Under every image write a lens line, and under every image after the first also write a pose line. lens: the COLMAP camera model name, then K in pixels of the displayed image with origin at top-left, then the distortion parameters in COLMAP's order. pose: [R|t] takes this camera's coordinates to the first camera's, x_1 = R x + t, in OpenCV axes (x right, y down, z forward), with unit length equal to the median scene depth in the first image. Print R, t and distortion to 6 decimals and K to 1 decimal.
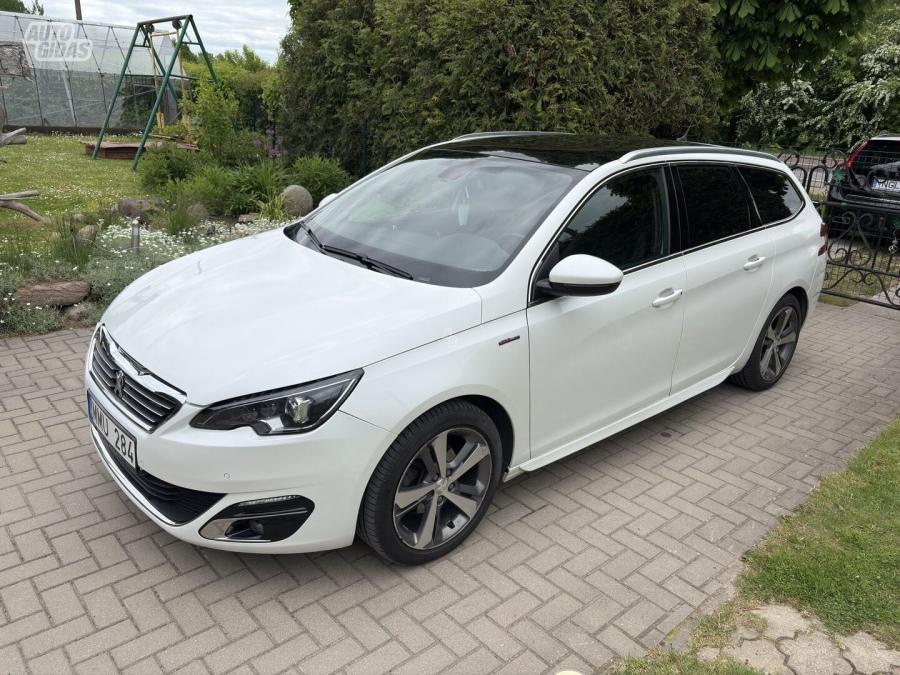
lens RADIAL K [[687.0, 0, 450.0], [0, 687.0, 337.5], [0, 0, 1]] dist [0.039526, -0.039229]
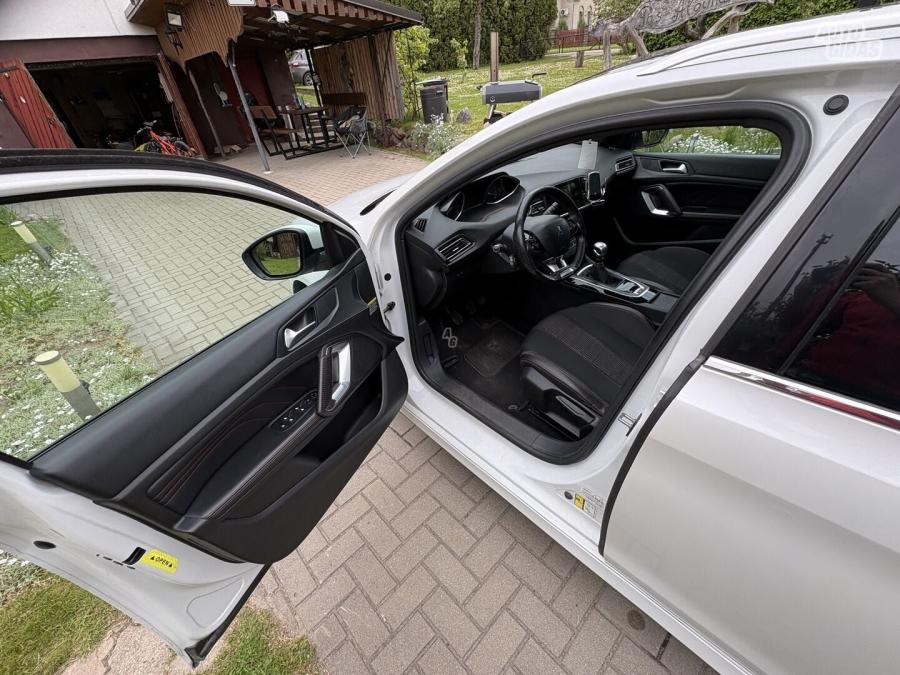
lens RADIAL K [[381.3, 0, 448.5], [0, 381.3, 335.2], [0, 0, 1]] dist [-0.000117, 0.000121]
pose [[0.038126, 0.551768, -0.833126, 0.495094], [-0.239352, 0.814504, 0.528482, -0.208154], [0.970184, 0.179262, 0.163120, 0.839067]]
